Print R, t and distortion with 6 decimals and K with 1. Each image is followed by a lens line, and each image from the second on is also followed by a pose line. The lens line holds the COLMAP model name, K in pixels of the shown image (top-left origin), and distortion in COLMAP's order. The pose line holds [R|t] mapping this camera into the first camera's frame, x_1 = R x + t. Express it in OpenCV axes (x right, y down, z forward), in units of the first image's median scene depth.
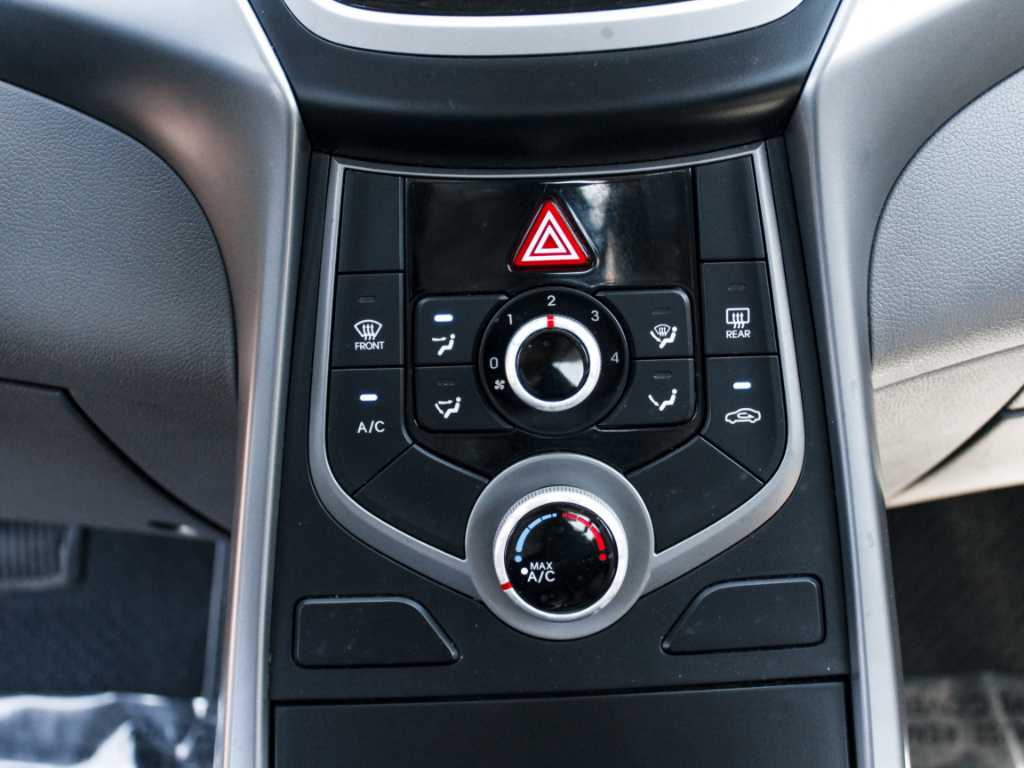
lens RADIAL K [[1431.1, 0, 512.0], [0, 1431.1, 384.0], [0, 0, 1]] dist [-0.079376, 0.107985]
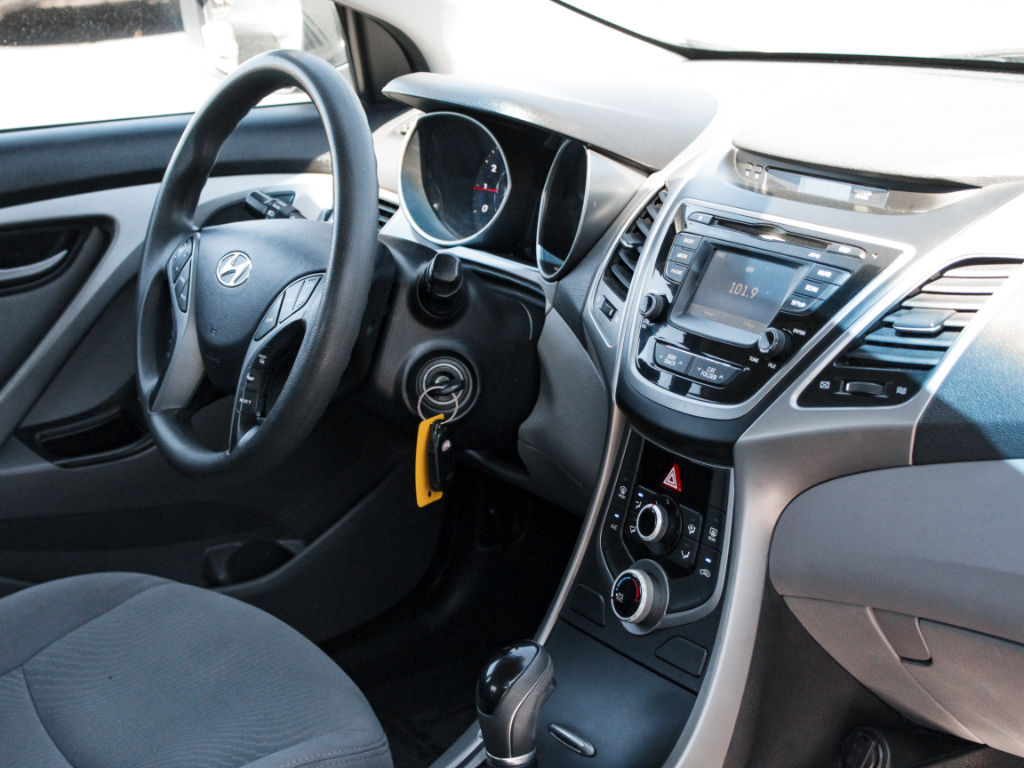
lens RADIAL K [[1831.2, 0, 512.0], [0, 1831.2, 384.0], [0, 0, 1]] dist [-0.016389, 0.071692]
pose [[0.536215, 0.261469, -0.802563, 2.407092], [-0.366683, 0.928565, 0.057528, -0.334577], [0.760274, 0.263439, 0.593787, -1.170678]]
